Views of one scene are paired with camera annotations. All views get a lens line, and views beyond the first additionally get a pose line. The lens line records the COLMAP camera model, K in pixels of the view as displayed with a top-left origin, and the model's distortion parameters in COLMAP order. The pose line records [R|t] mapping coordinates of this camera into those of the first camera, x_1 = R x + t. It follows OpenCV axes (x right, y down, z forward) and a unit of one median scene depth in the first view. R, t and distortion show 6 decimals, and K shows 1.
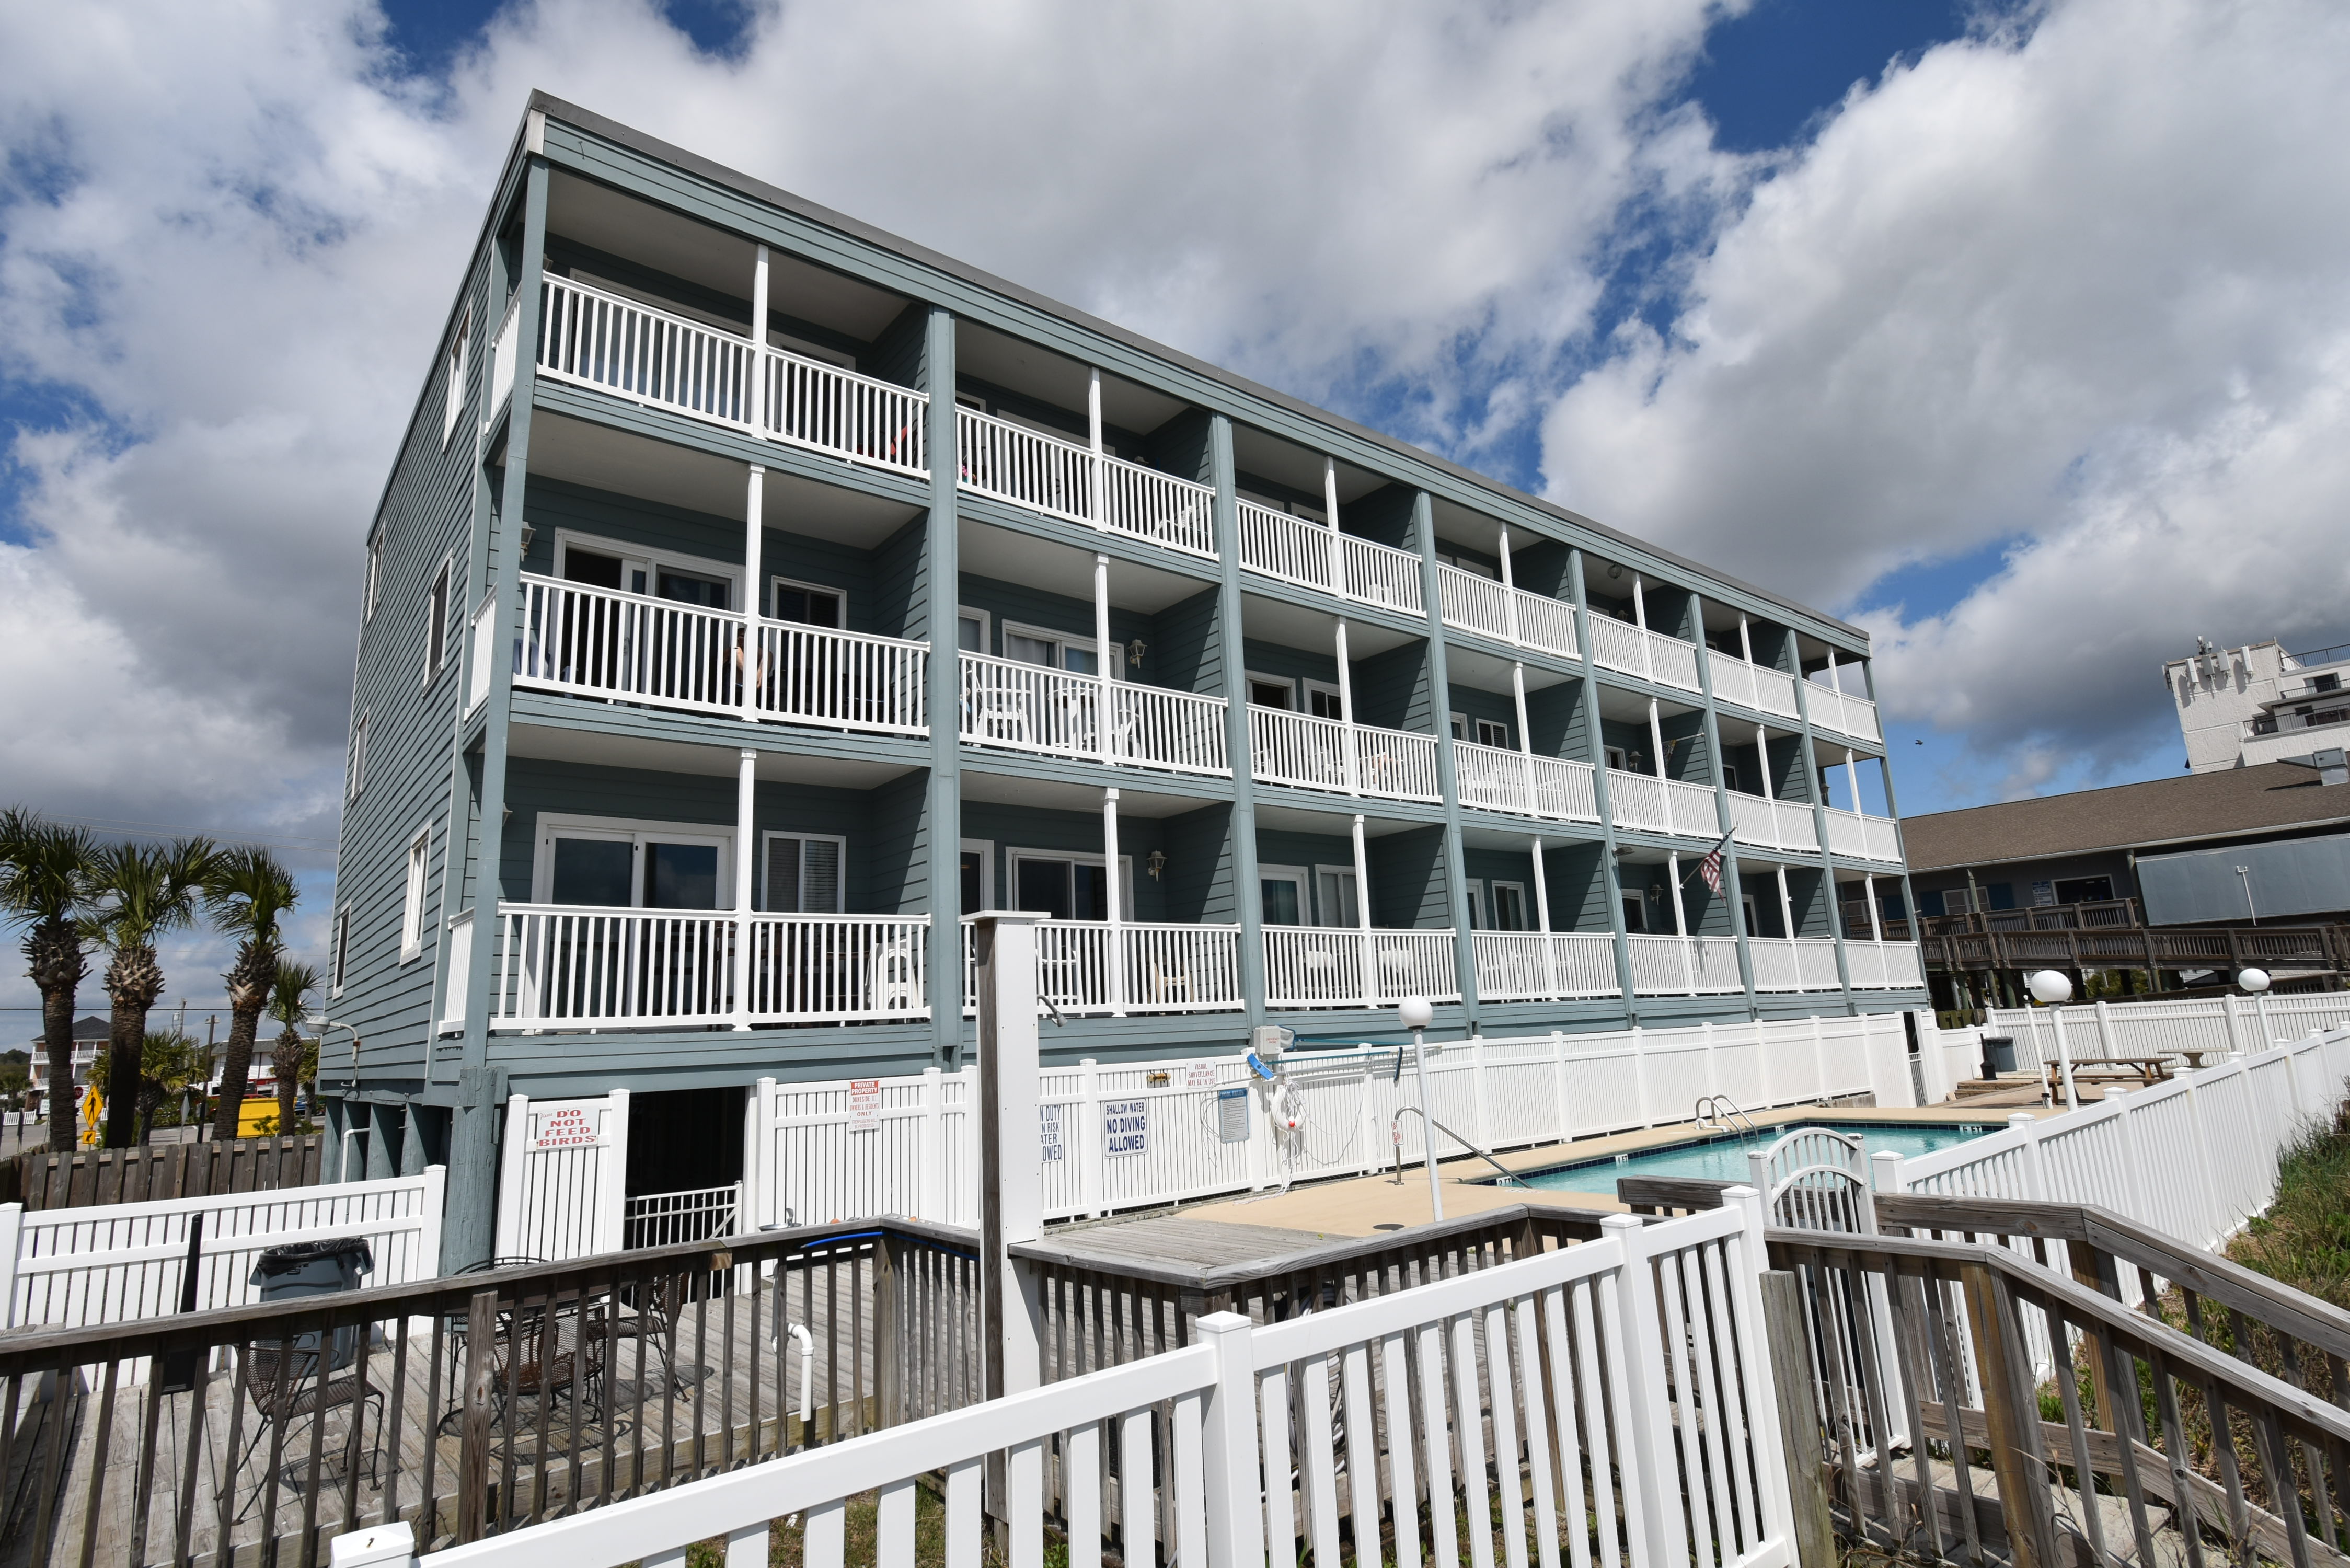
lens RADIAL K [[1202.3, 0, 1175.0], [0, 1202.3, 784.0], [0, 0, 1]] dist [-0.003029, -0.000505]
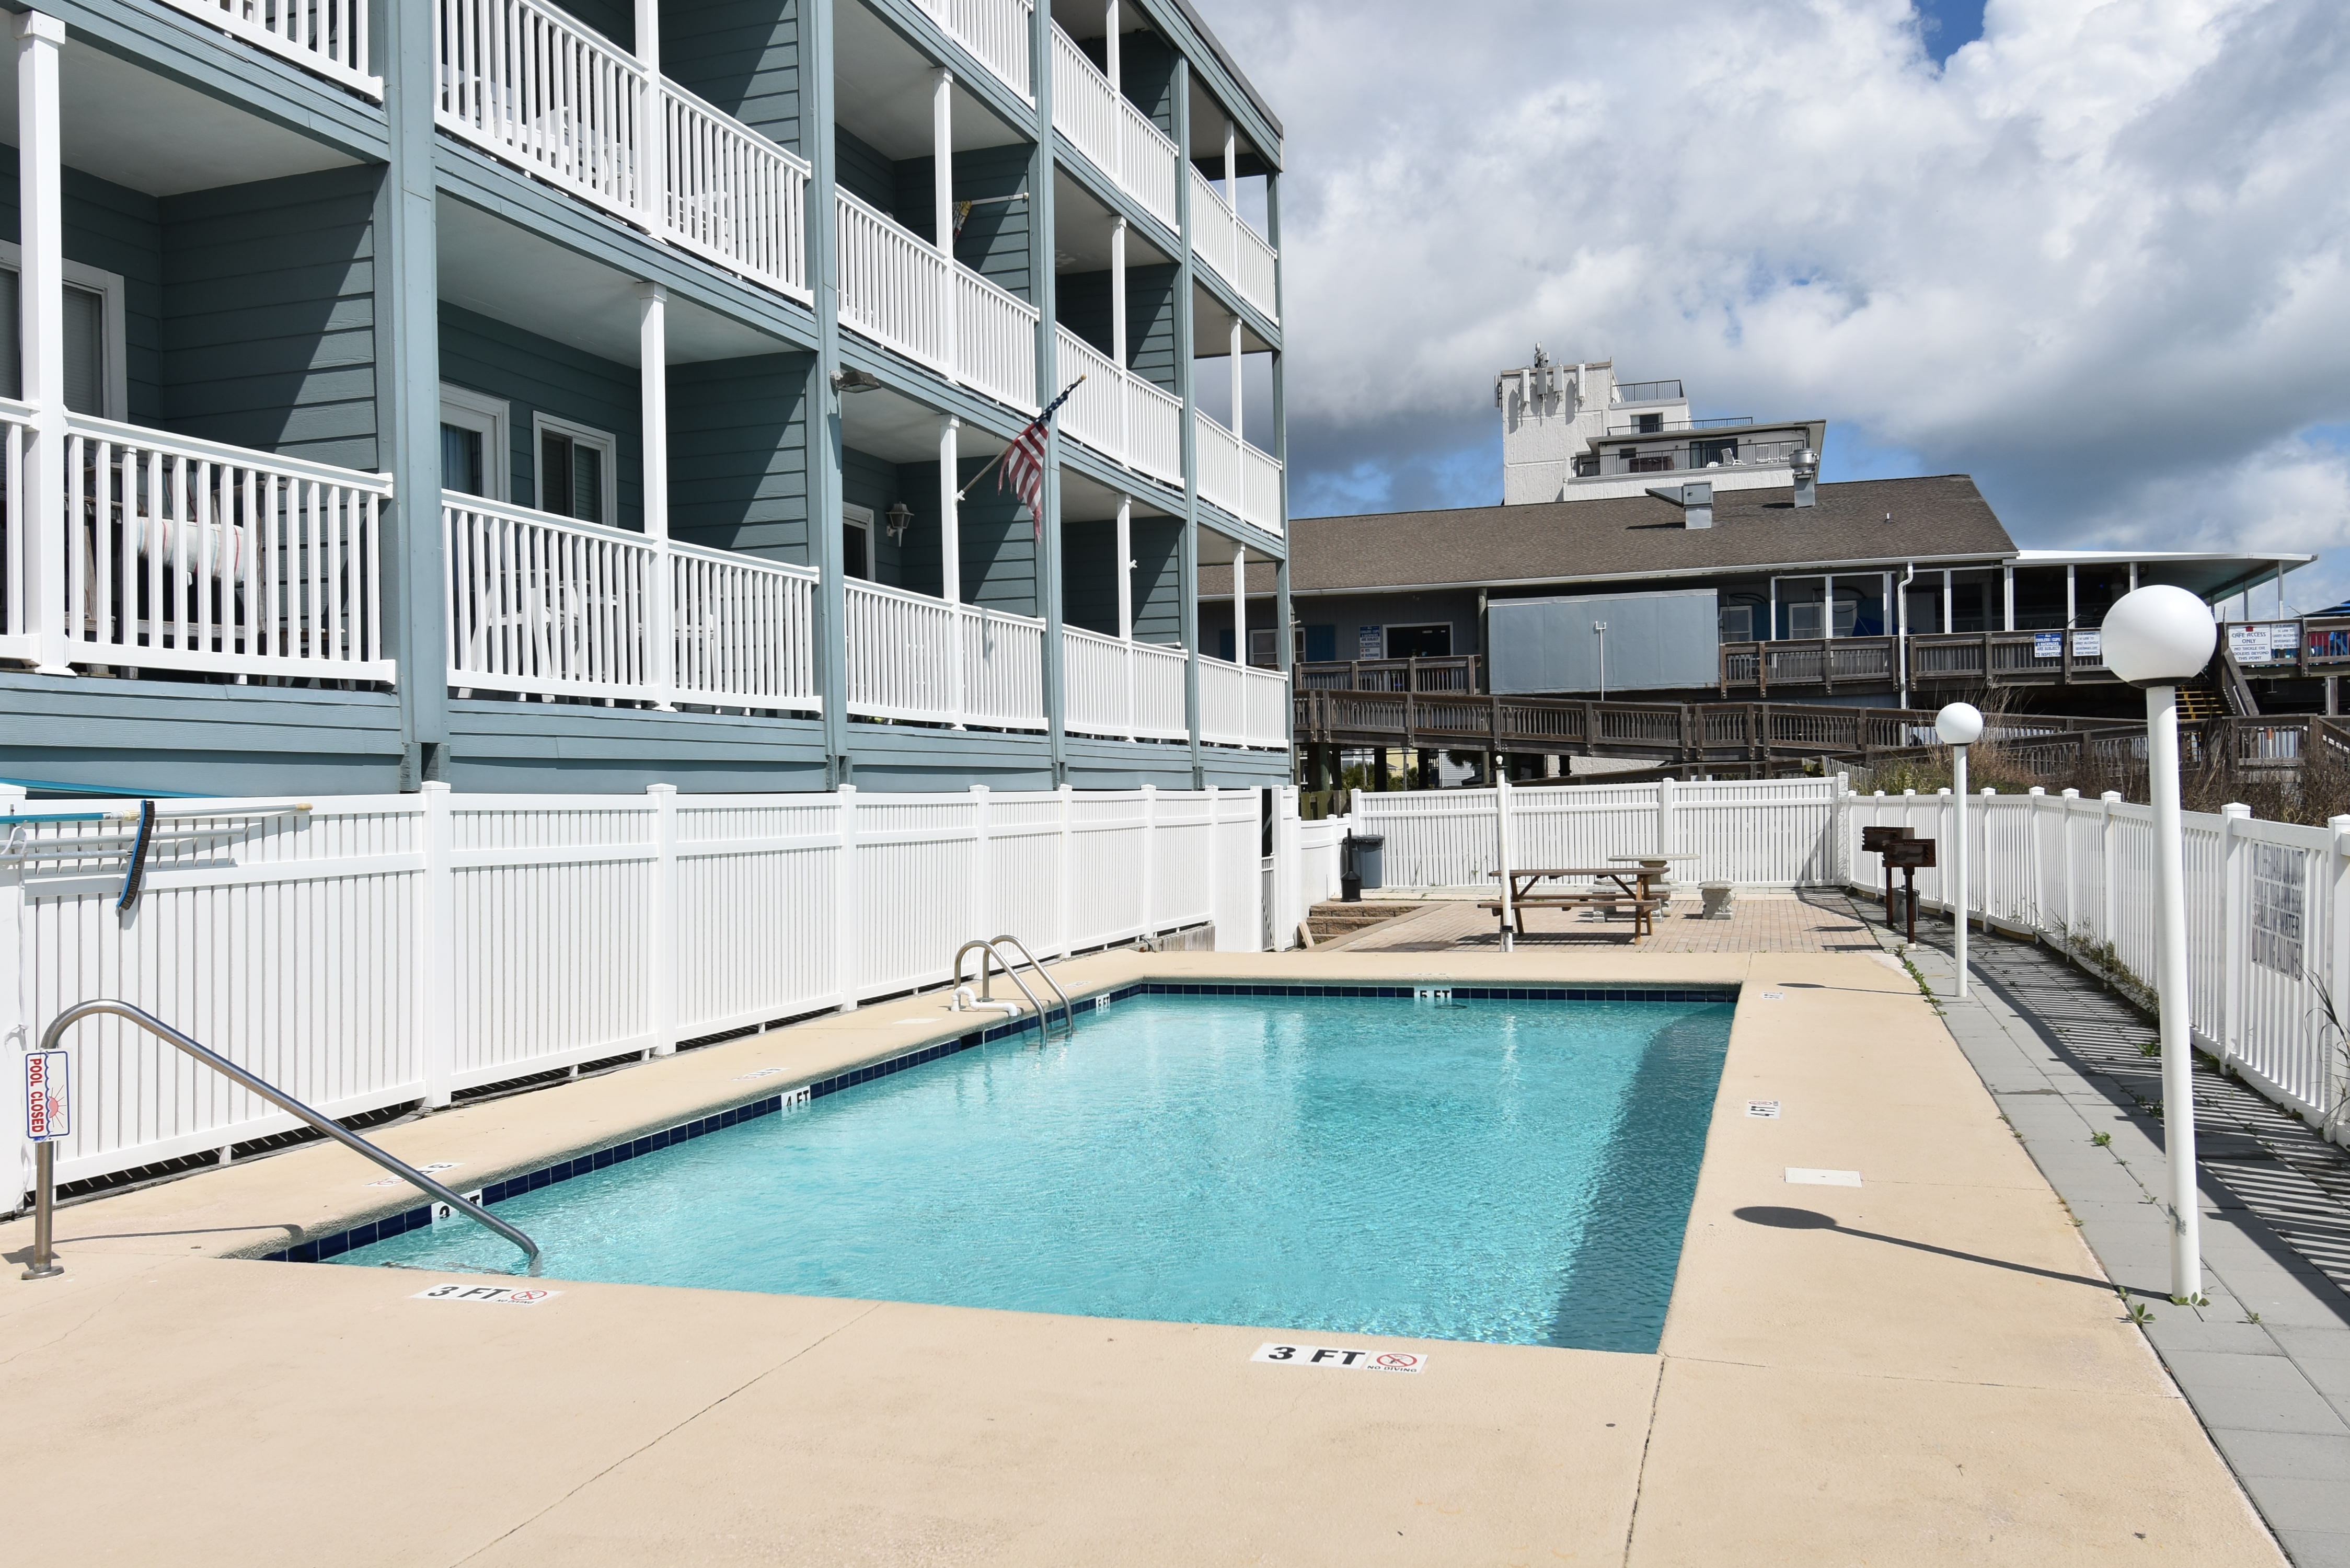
lens RADIAL K [[1836.8, 0, 1175.0], [0, 1836.8, 784.0], [0, 0, 1]] dist [0.005795, 0.000099]
pose [[0.842310, 0.033357, 0.537960, 0.101876], [-0.128545, 0.981715, 0.140397, 0.075048], [-0.523441, -0.187410, 0.831196, 0.310131]]
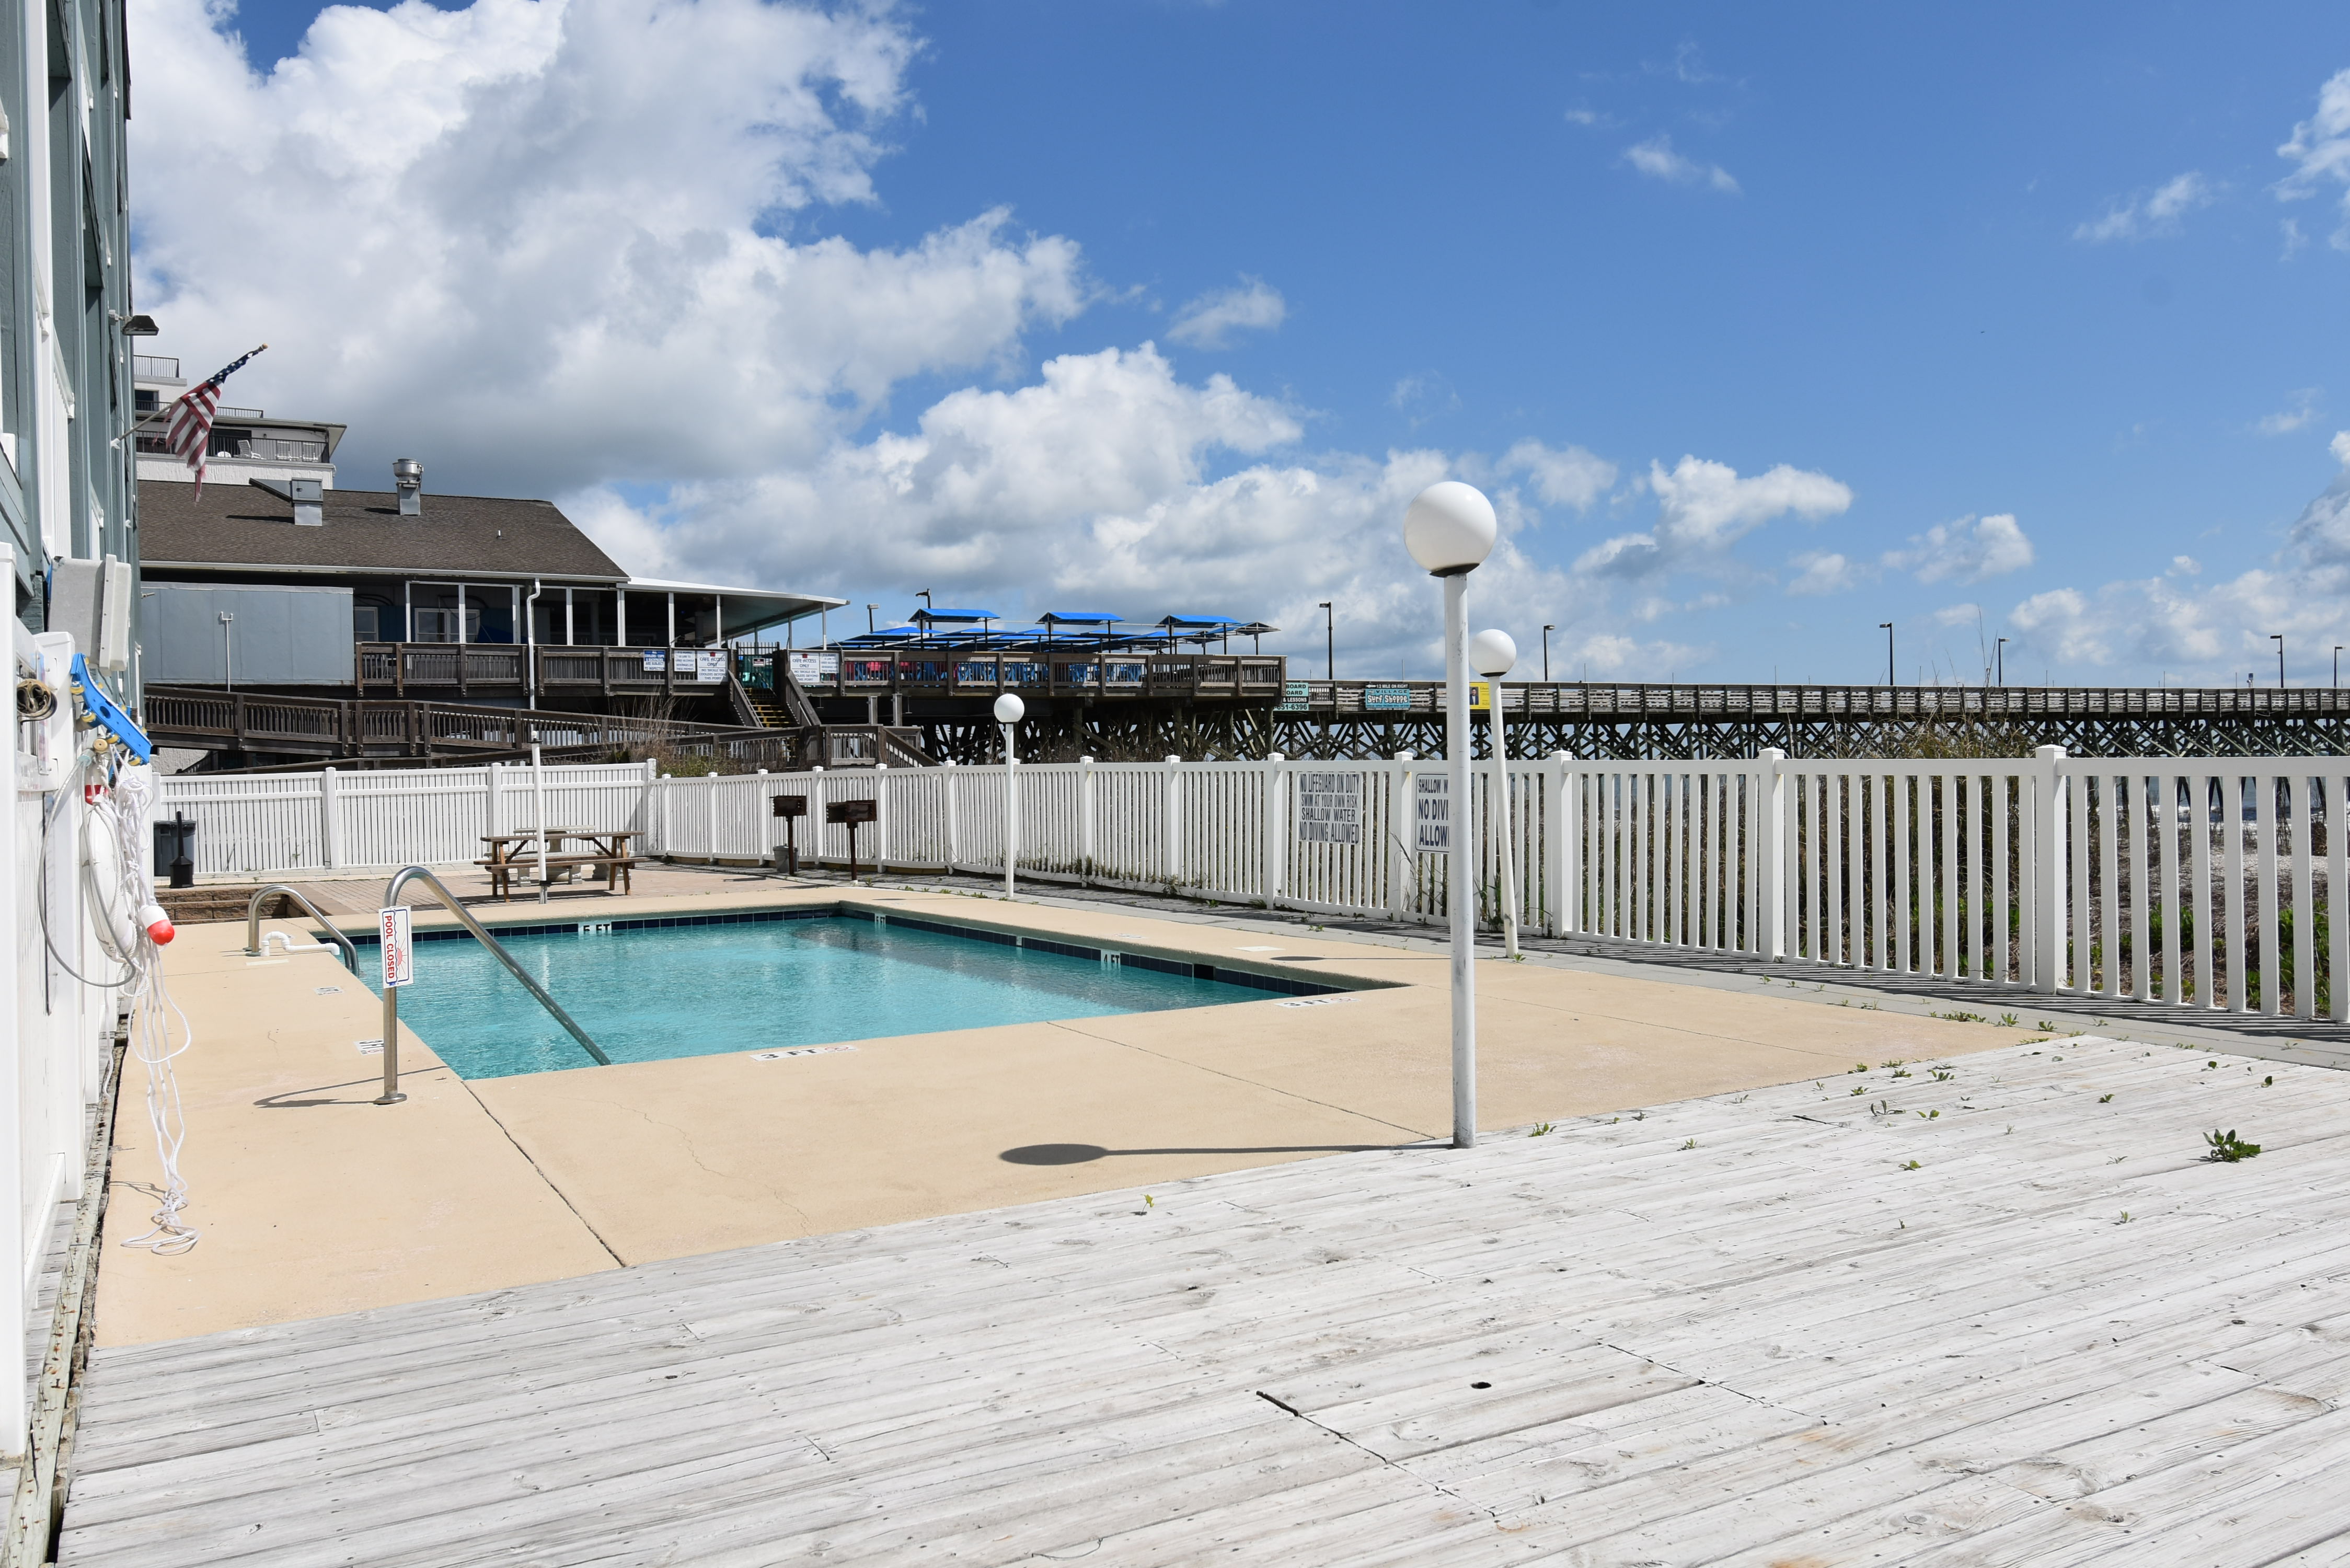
lens RADIAL K [[1836.8, 0, 1175.0], [0, 1836.8, 784.0], [0, 0, 1]] dist [0.005795, 0.000099]
pose [[0.176831, 0.039014, 0.983468, -0.164112], [-0.187611, 0.982229, -0.005232, 0.125569], [-0.966195, -0.183584, 0.181008, 0.424748]]
